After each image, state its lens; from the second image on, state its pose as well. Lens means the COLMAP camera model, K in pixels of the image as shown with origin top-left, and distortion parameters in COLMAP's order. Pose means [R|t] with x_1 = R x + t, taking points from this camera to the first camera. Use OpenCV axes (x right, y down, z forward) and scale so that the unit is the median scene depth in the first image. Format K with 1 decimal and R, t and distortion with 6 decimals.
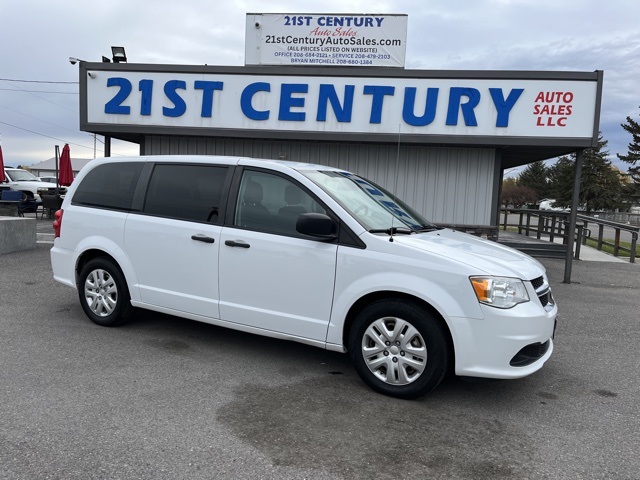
lens RADIAL K [[485.4, 0, 316.1], [0, 485.4, 238.9], [0, 0, 1]] dist [0.053425, -0.057326]
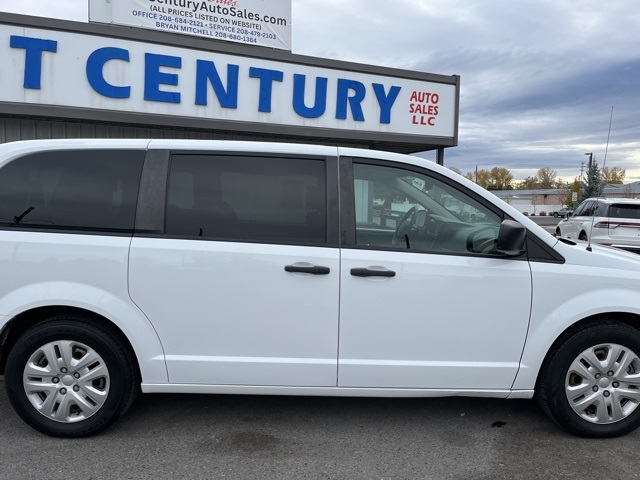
lens RADIAL K [[482.5, 0, 322.0], [0, 482.5, 242.9], [0, 0, 1]] dist [0.082160, -0.113499]
pose [[0.864538, -0.076276, 0.496746, -0.249784], [0.068810, 0.997072, 0.033345, -0.025989], [-0.497835, 0.005353, 0.867255, 0.201649]]
